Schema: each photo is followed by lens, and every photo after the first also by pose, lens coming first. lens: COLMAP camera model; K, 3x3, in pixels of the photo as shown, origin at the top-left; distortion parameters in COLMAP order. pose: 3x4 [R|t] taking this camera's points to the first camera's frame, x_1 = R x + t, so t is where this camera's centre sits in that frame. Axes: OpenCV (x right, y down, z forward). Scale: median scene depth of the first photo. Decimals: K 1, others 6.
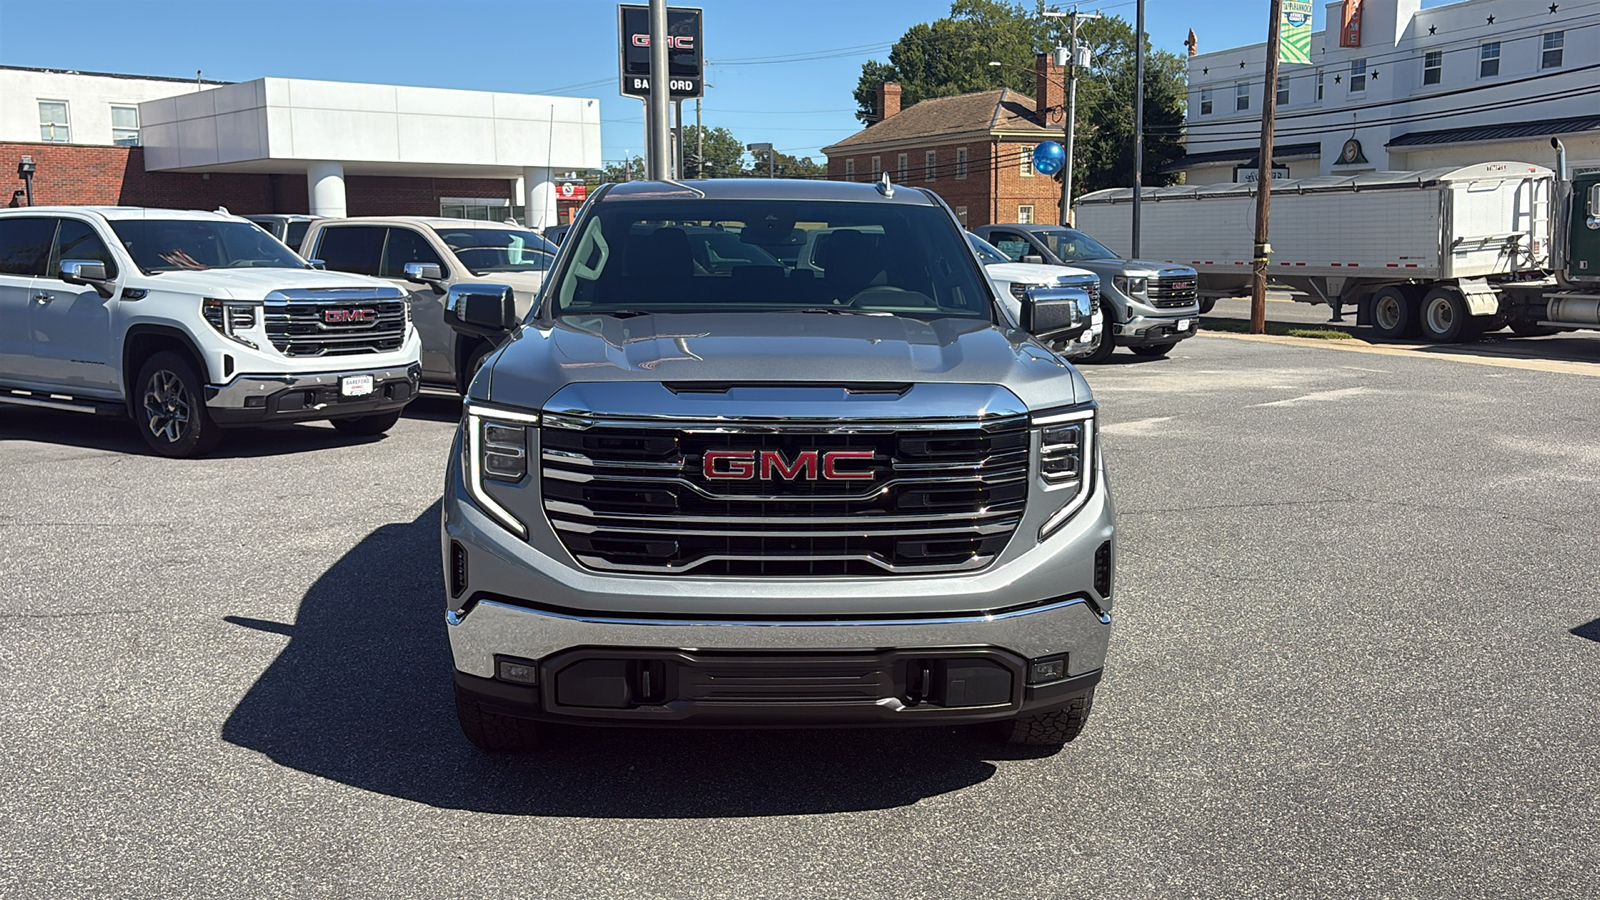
lens RADIAL K [[1499.3, 0, 800.0], [0, 1499.3, 450.0], [0, 0, 1]] dist [0.013422, 0.008416]
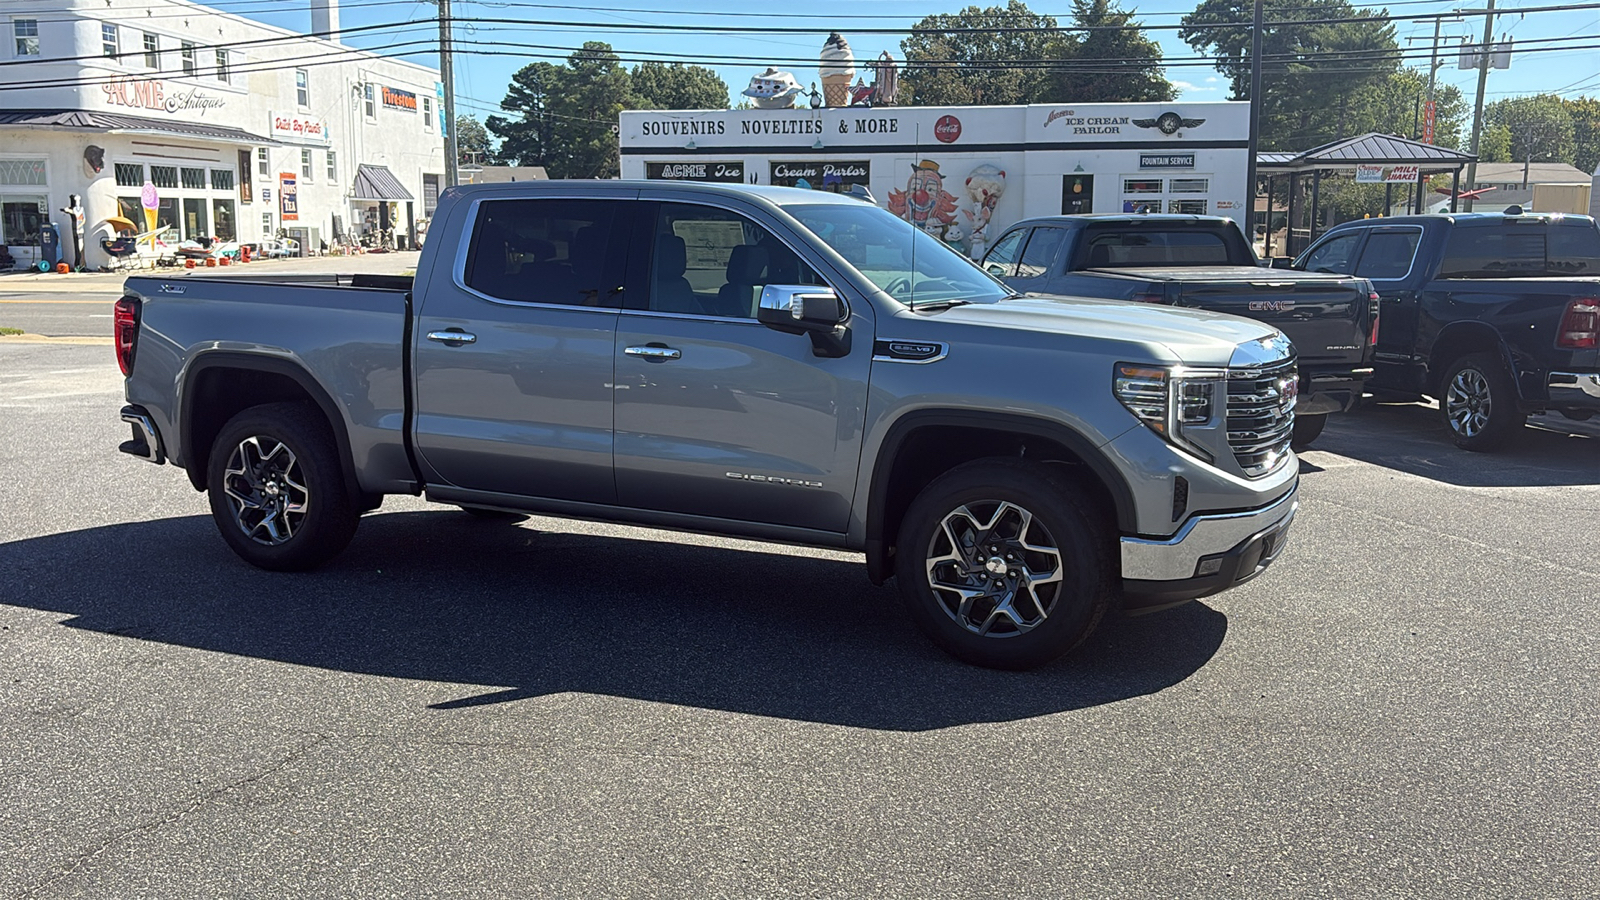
lens RADIAL K [[1457.9, 0, 797.2], [0, 1457.9, 467.5], [0, 0, 1]] dist [0.093390, -0.149222]
pose [[0.468408, -0.134609, 0.873198, -0.125930], [0.116456, 0.989109, 0.090007, -0.008403], [-0.875804, 0.059529, 0.478982, 0.058064]]
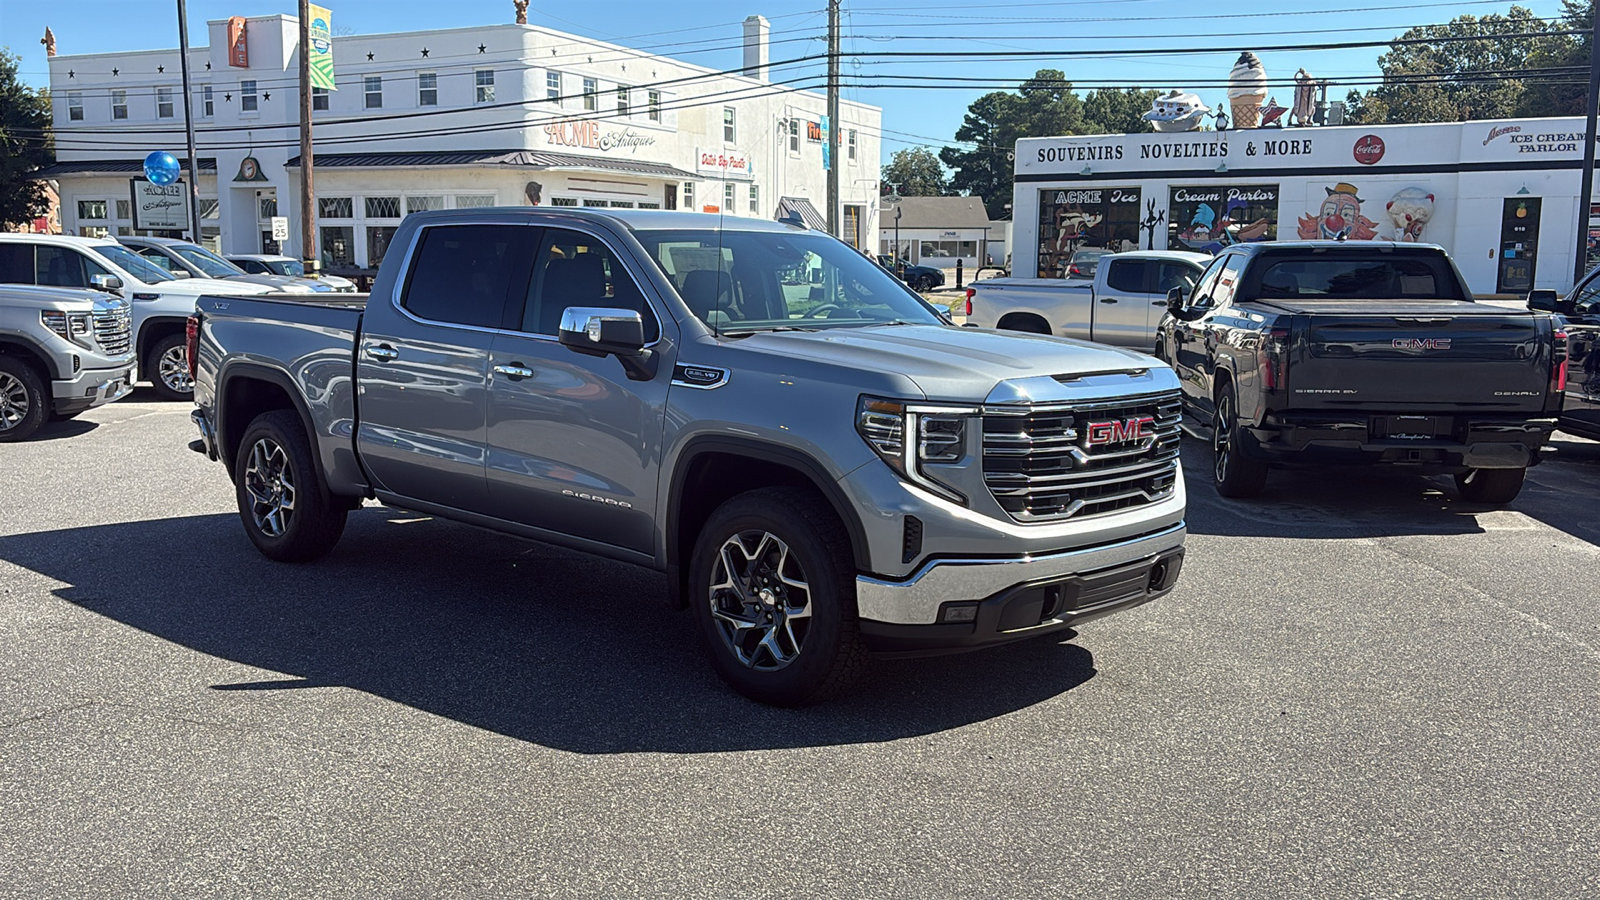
lens RADIAL K [[1479.5, 0, 799.0], [0, 1479.5, 472.1], [0, 0, 1]] dist [0.020186, 0.001213]
pose [[0.713796, -0.091014, 0.694415, -0.095699], [0.086160, 0.995400, 0.041897, -0.002830], [-0.695034, 0.029925, 0.718354, 0.016864]]
